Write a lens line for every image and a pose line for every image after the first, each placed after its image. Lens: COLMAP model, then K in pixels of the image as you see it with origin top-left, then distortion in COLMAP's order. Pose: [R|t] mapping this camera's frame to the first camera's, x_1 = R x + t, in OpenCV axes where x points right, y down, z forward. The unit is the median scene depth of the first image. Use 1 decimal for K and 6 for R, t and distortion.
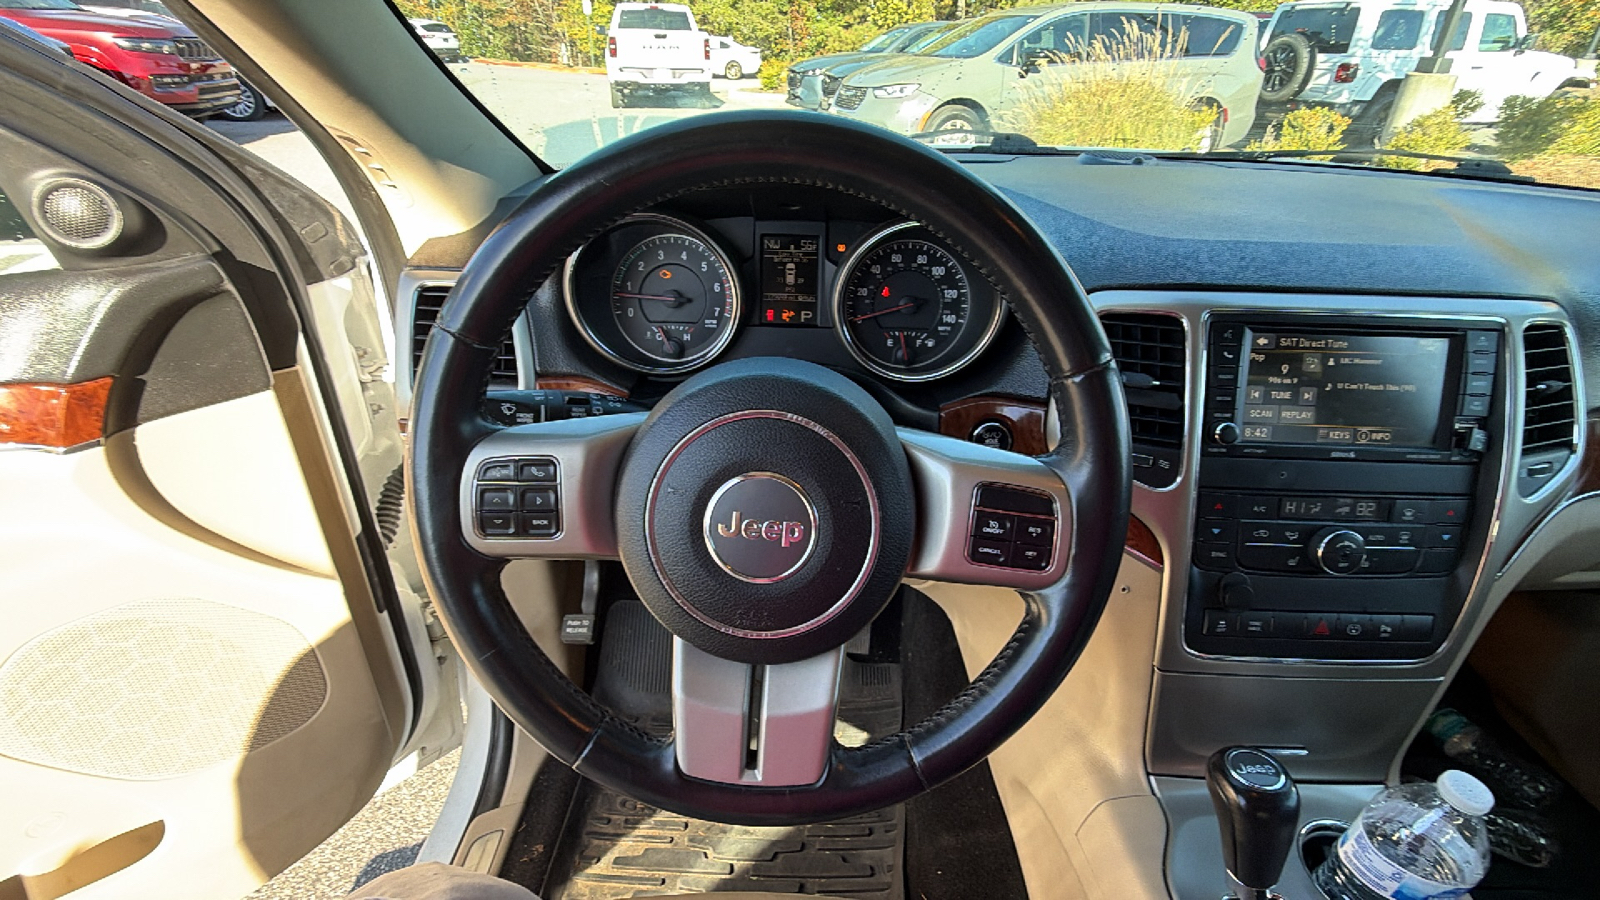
lens RADIAL K [[739.7, 0, 796.0], [0, 739.7, 453.1], [0, 0, 1]] dist [0.002998, -0.000710]
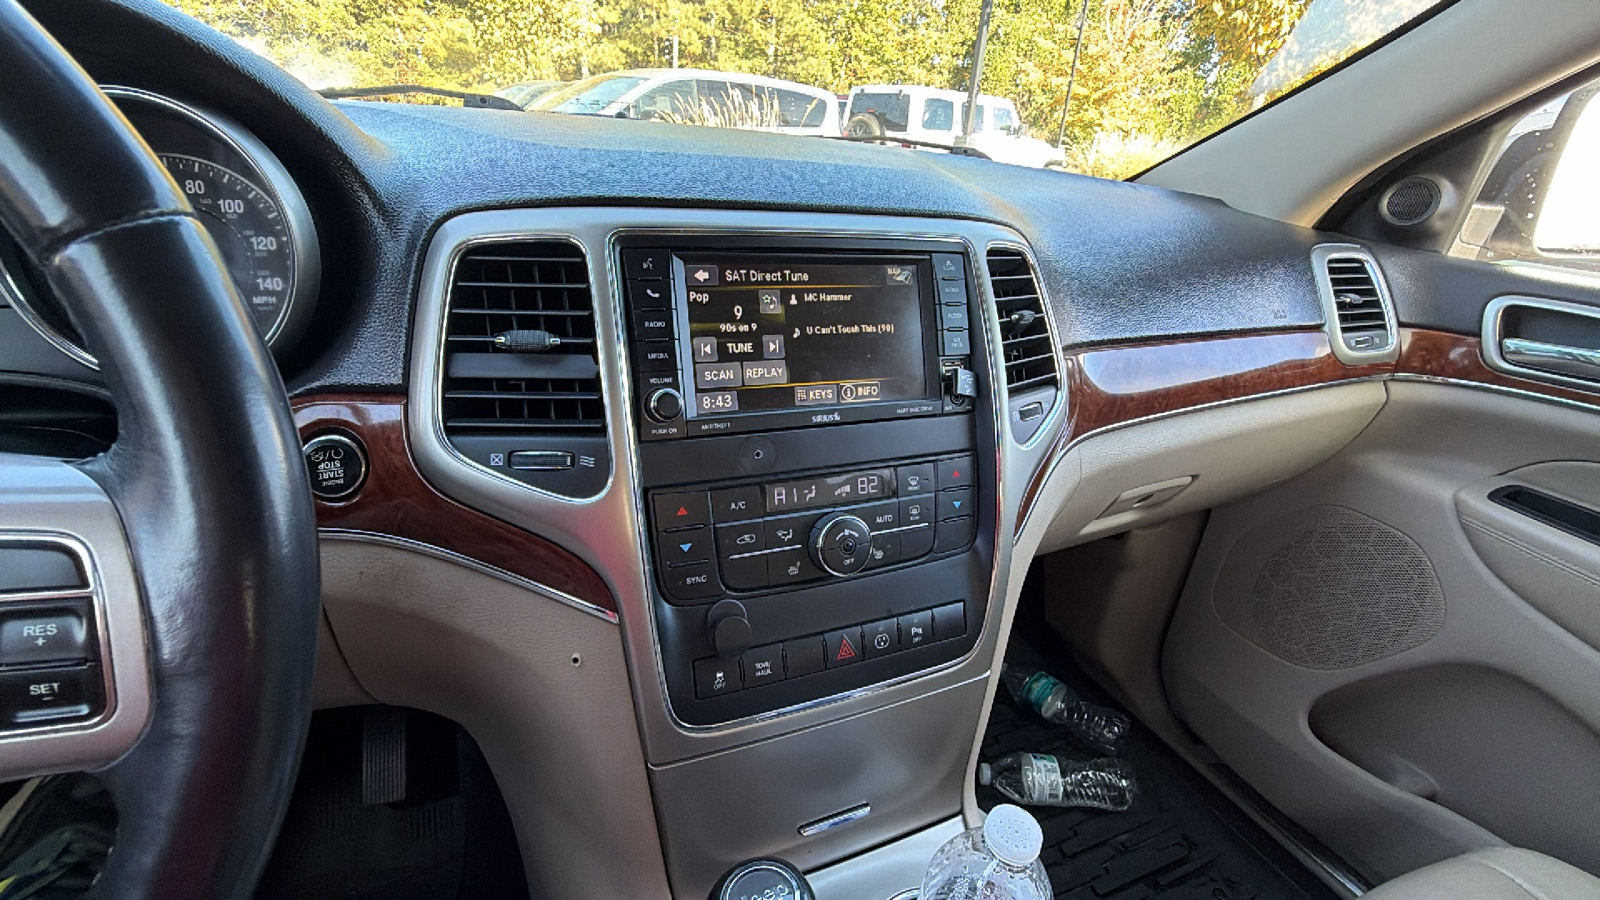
lens RADIAL K [[734.6, 0, 804.9], [0, 734.6, 450.5], [0, 0, 1]] dist [0.000752, -0.000804]
pose [[0.903103, -0.126014, 0.410519, 0.387037], [0.158483, 0.986295, -0.045890, 0.063528], [-0.399110, 0.106504, 0.910697, 0.310085]]
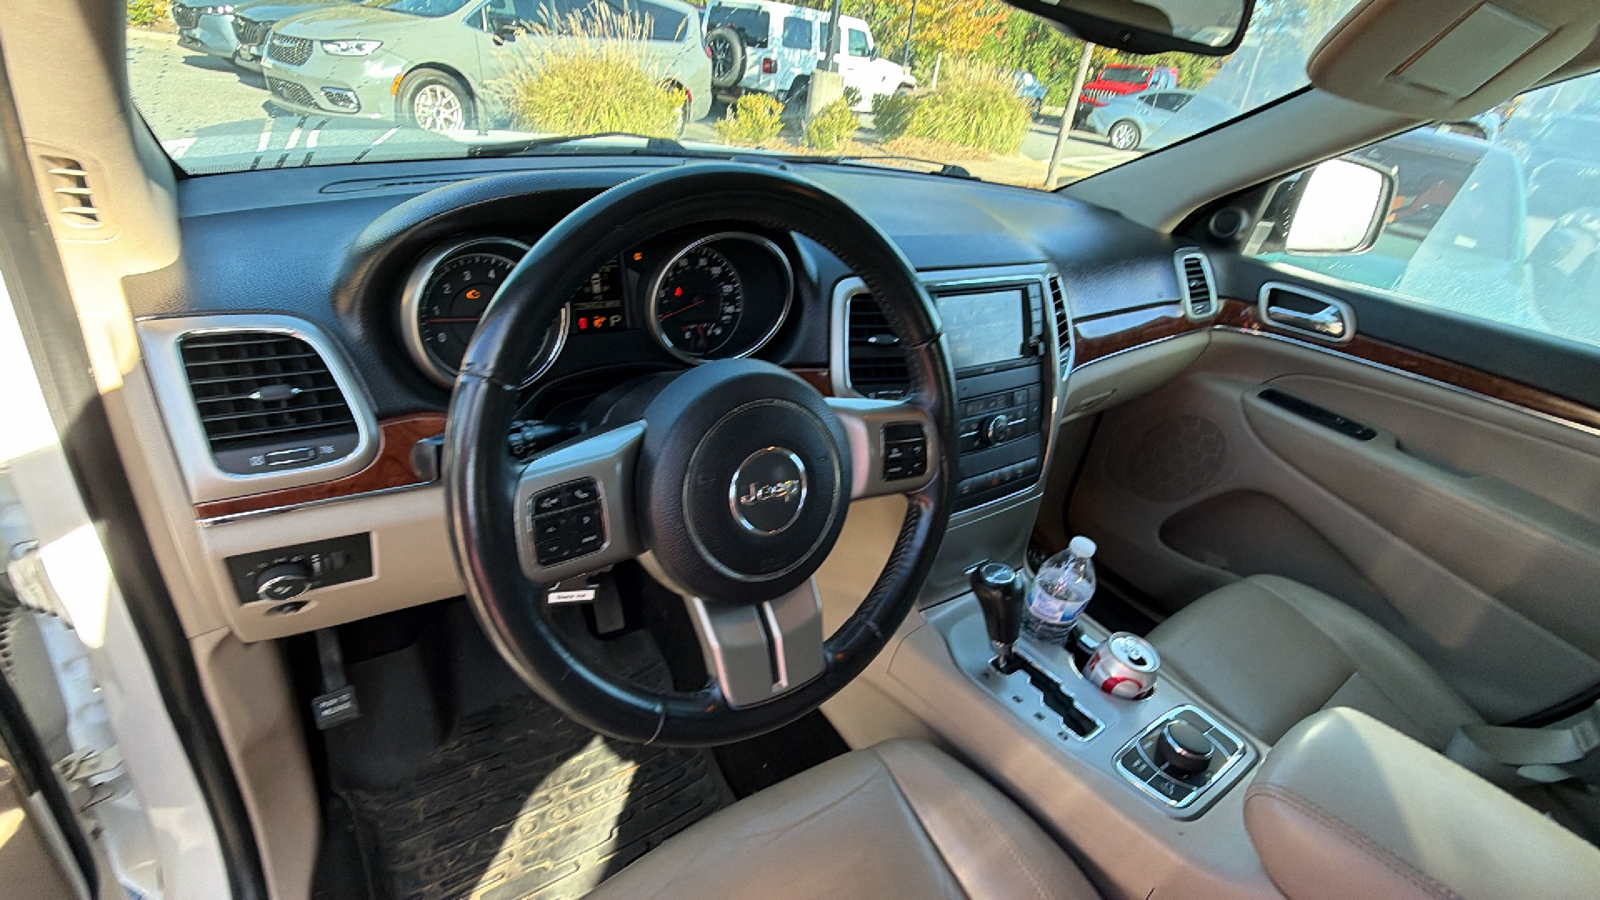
lens RADIAL K [[746.9, 0, 802.4], [0, 746.9, 456.6], [0, 0, 1]] dist [-0.003997, -0.000928]
pose [[0.794680, -0.217931, 0.566560, -0.498596], [0.195090, 0.975509, 0.101595, -0.054042], [-0.574825, 0.029795, 0.817734, -0.063867]]
